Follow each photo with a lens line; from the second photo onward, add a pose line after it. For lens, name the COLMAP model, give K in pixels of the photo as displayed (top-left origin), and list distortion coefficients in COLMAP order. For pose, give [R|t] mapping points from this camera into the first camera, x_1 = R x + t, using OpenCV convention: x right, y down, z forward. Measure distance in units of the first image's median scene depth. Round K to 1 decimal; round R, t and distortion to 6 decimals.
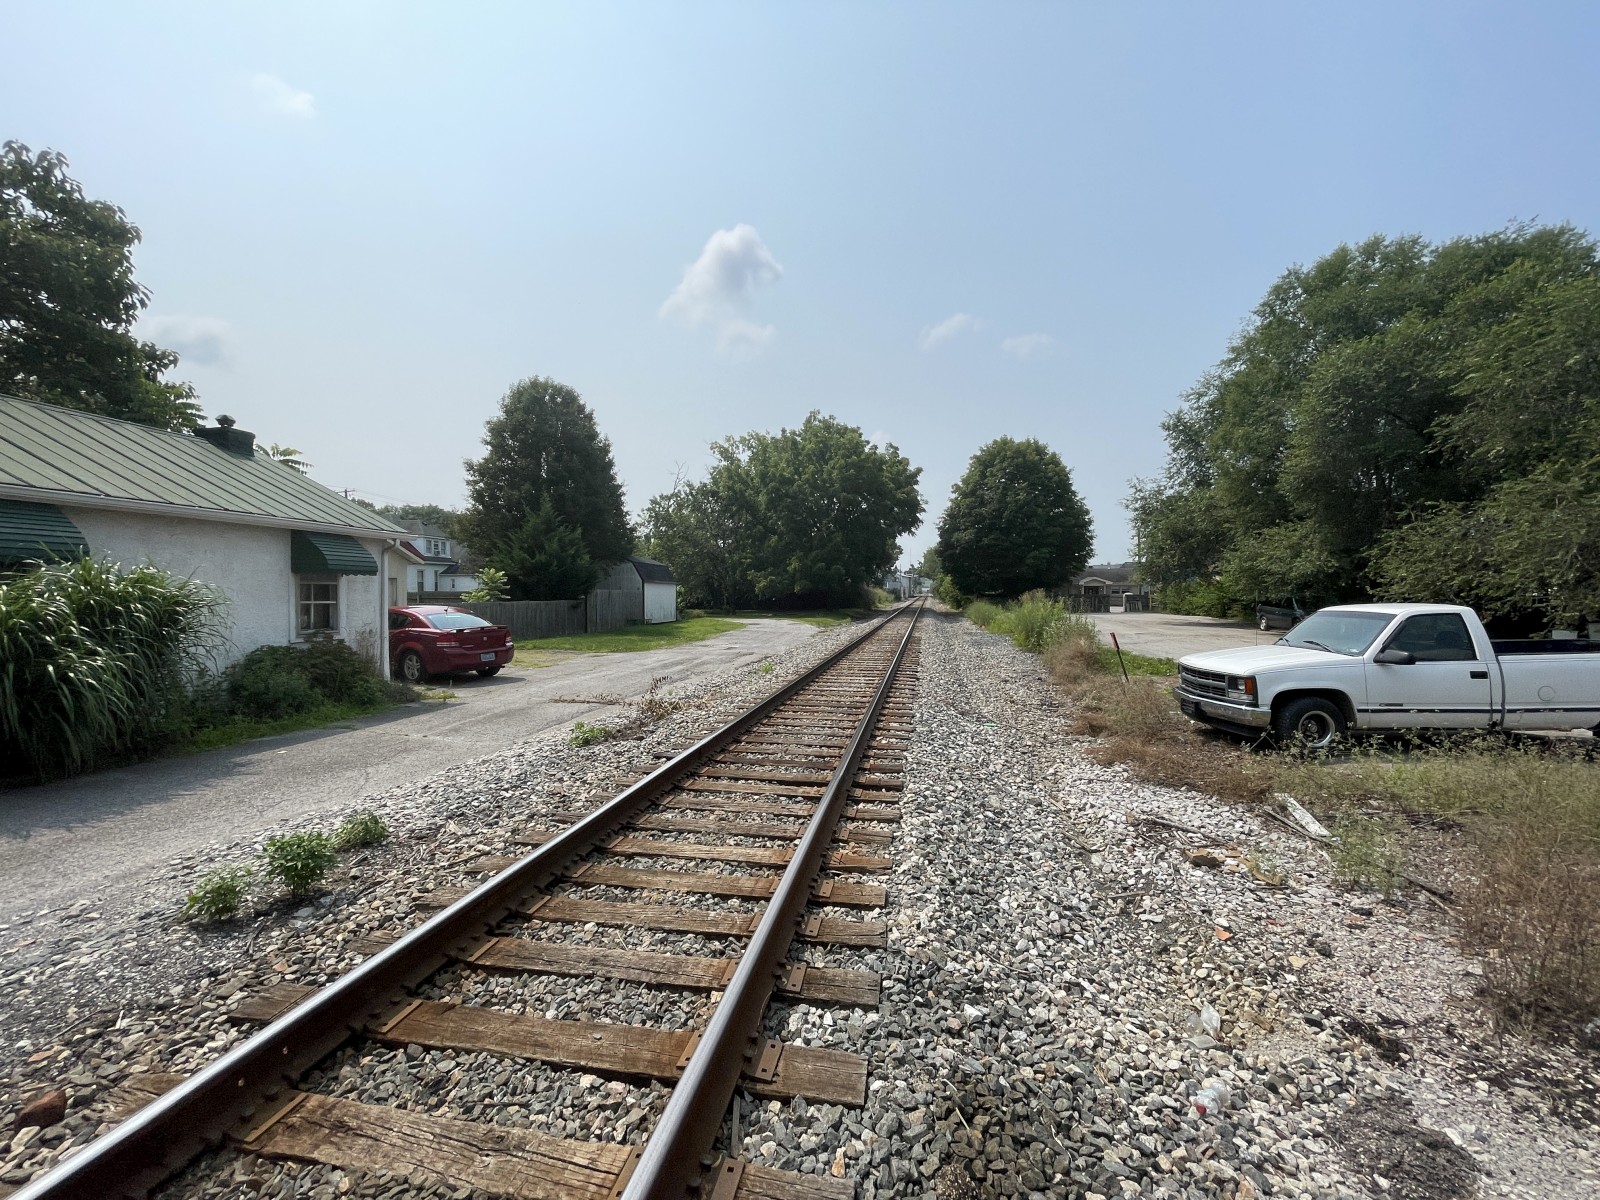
lens RADIAL K [[647.4, 0, 803.5], [0, 647.4, 599.4], [0, 0, 1]] dist [-0.002043, -0.000345]
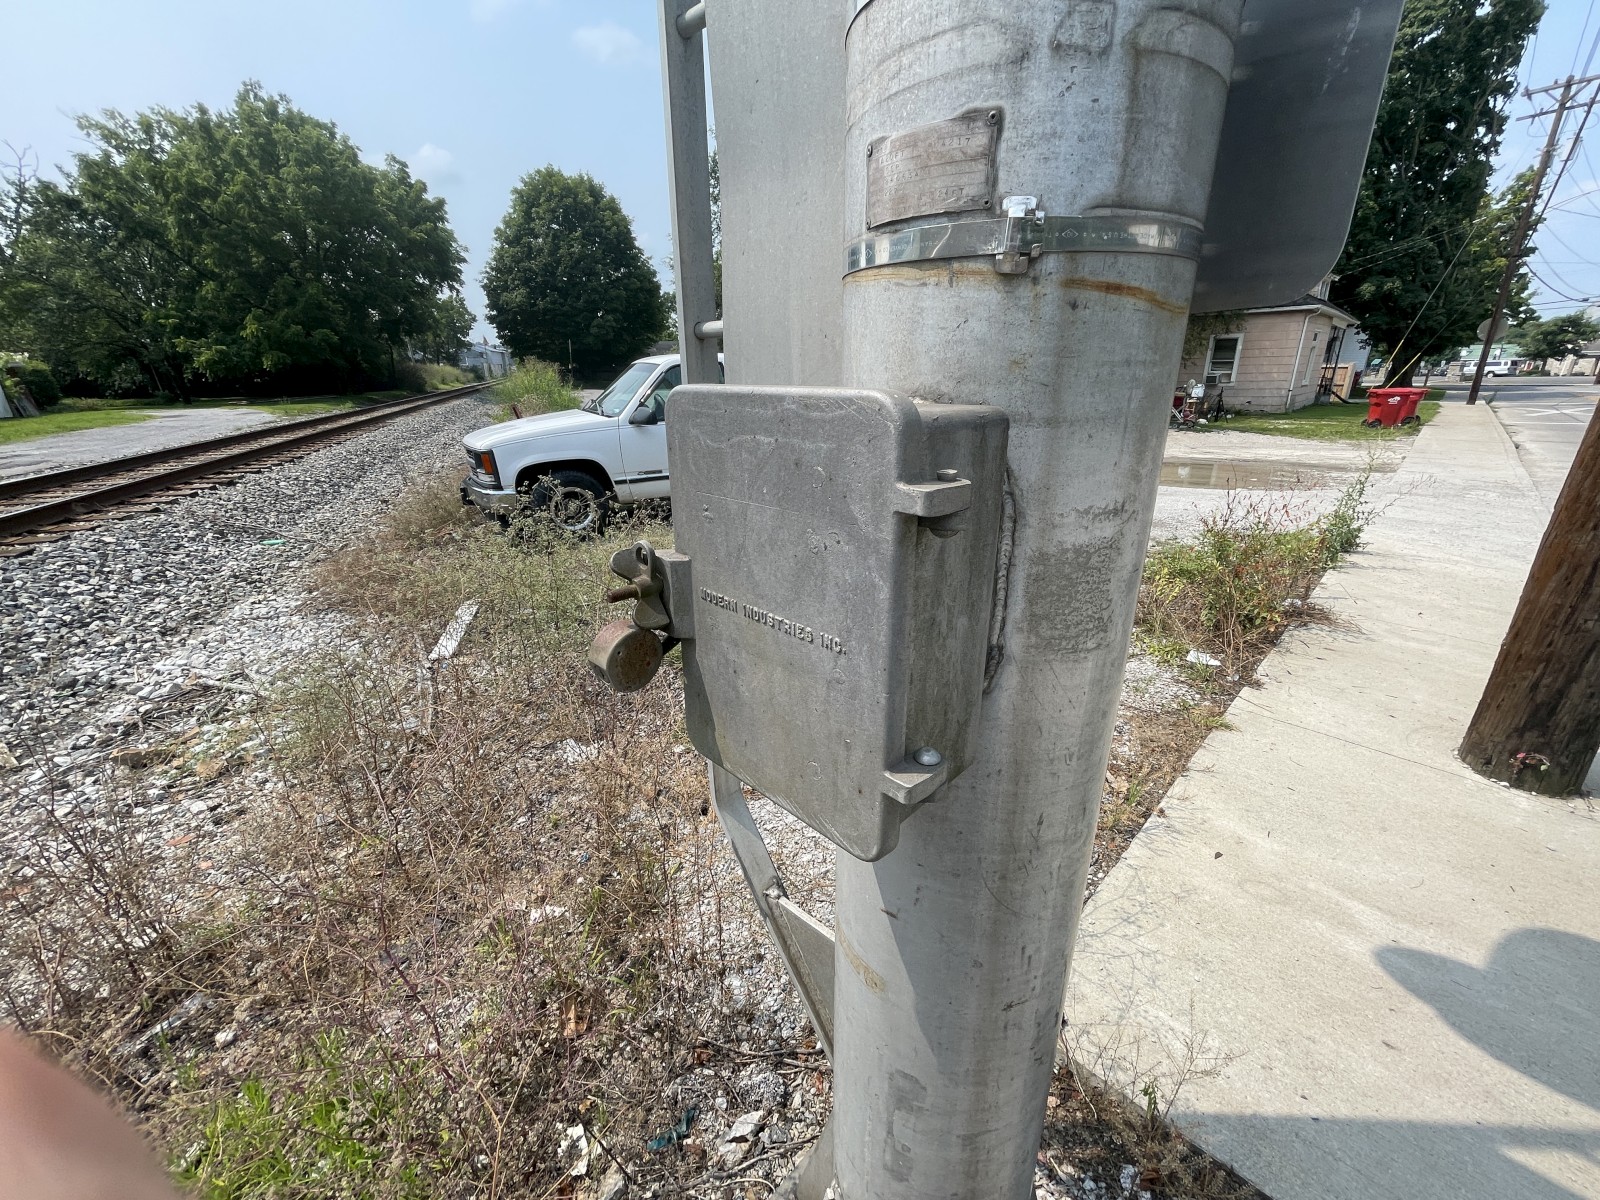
lens RADIAL K [[648.9, 0, 805.5], [0, 648.9, 600.0], [0, 0, 1]] dist [-0.003127, 0.000984]
pose [[0.849277, -0.186208, 0.494019, 0.259829], [0.016735, 0.944760, 0.327334, 0.017187], [-0.527682, -0.269730, 0.805480, 0.052172]]
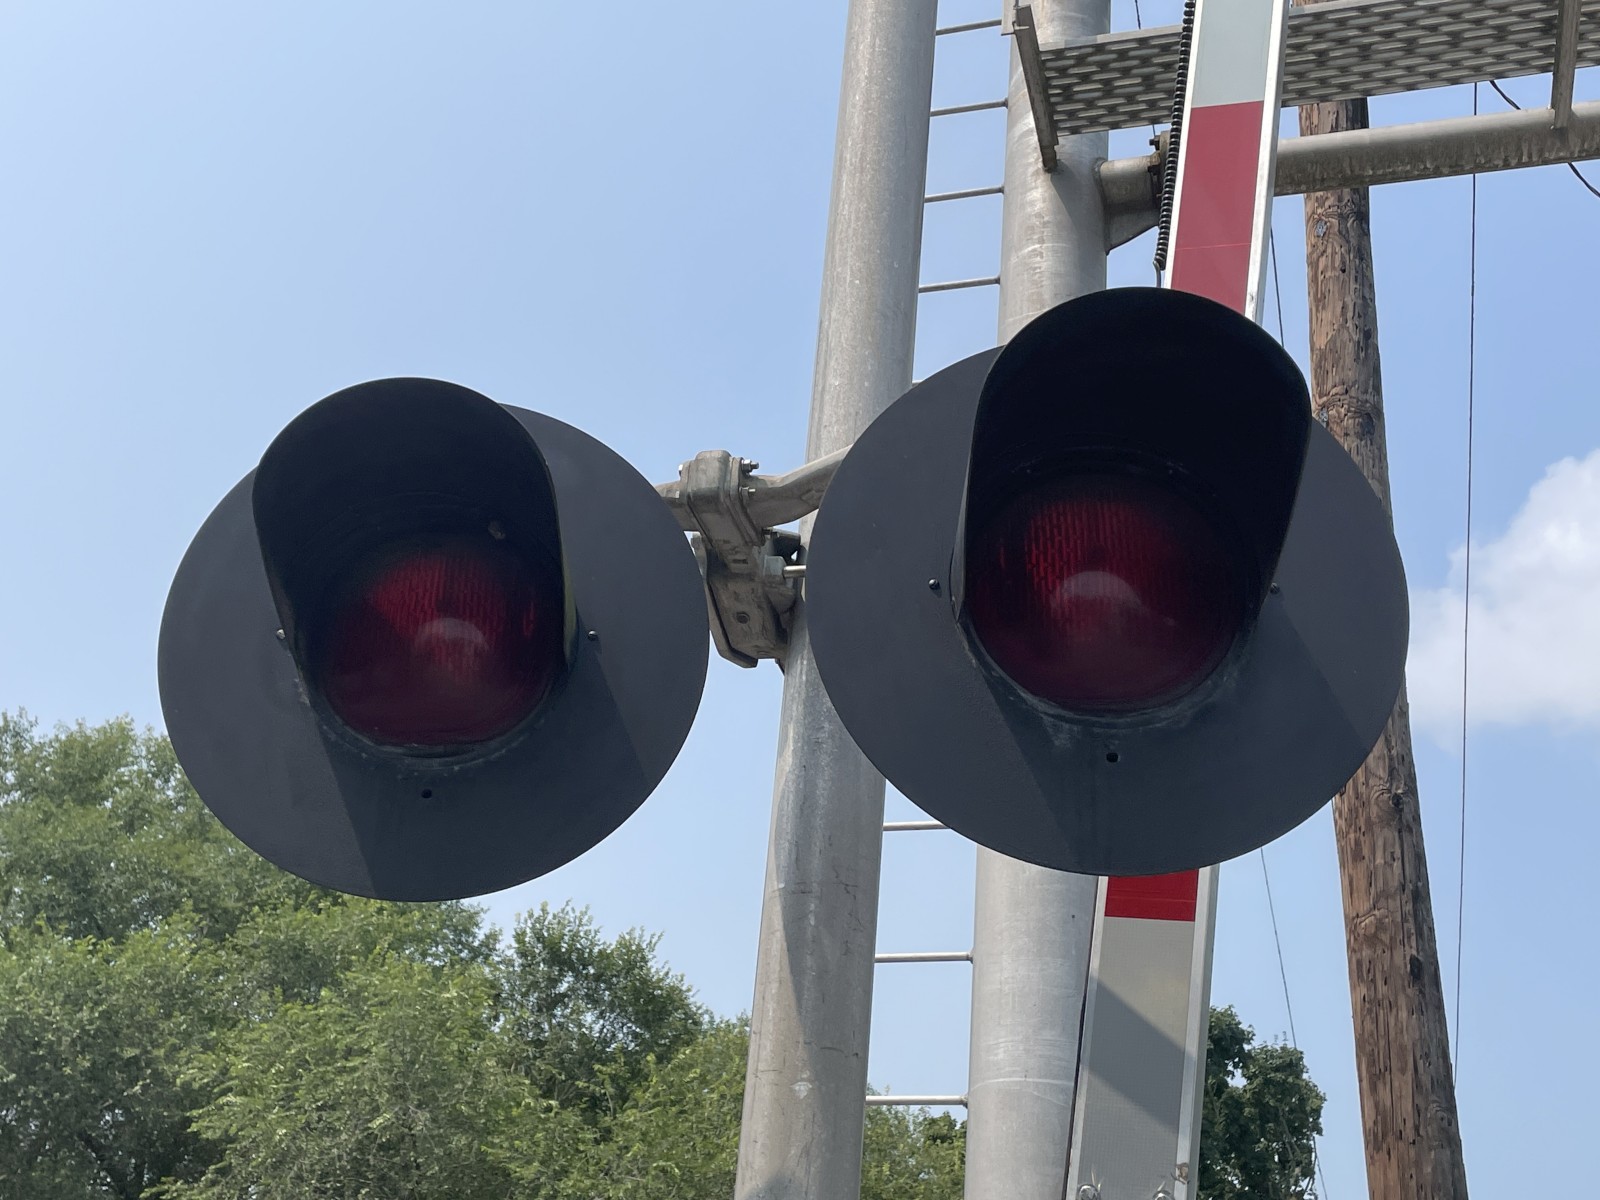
lens RADIAL K [[1950.0, 0, 800.4], [0, 1950.0, 577.3], [0, 0, 1]] dist [0.126099, -0.257711]
pose [[0.490843, 0.463868, 0.737495, 0.069521], [-0.068779, 0.864470, -0.497956, -0.009980], [-0.868529, 0.193694, 0.456223, -0.020274]]
